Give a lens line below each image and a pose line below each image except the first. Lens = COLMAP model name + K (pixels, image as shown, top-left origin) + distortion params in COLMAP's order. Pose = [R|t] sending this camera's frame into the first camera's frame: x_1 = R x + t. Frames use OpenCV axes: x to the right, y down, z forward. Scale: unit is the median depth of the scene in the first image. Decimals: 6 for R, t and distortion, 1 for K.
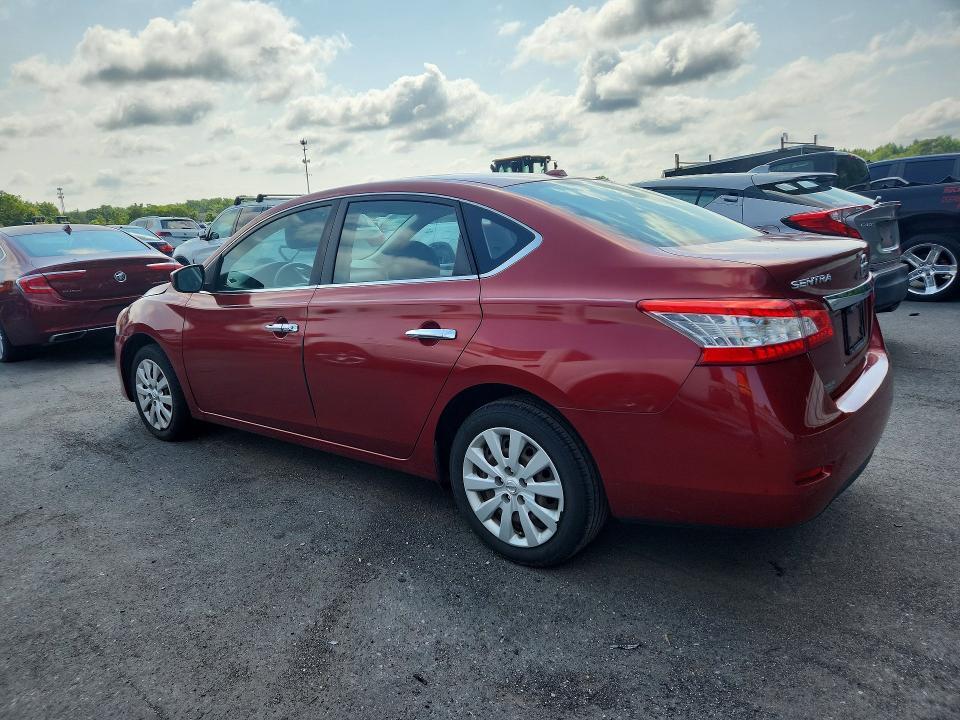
lens RADIAL K [[738.2, 0, 481.5], [0, 738.2, 358.0], [0, 0, 1]] dist [0.008013, -0.011726]
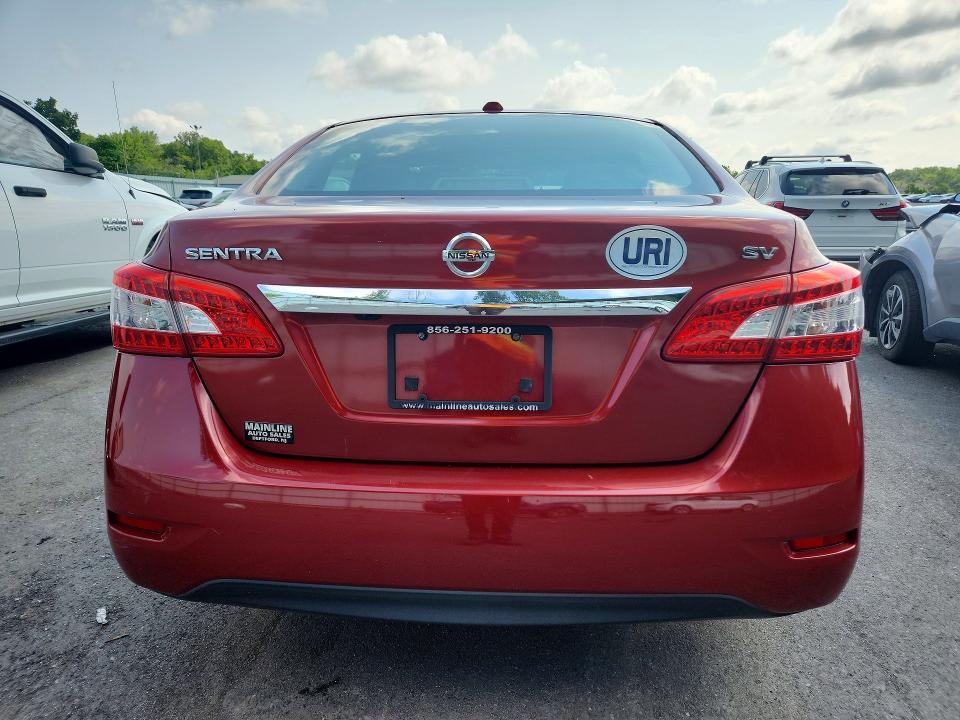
lens RADIAL K [[738.2, 0, 481.0], [0, 738.2, 362.4], [0, 0, 1]] dist [0.008013, -0.011726]
pose [[0.494885, 0.212318, -0.842621, 0.155356], [-0.180413, 0.973666, 0.139378, -0.018830], [0.850024, 0.083043, 0.520157, 0.120667]]
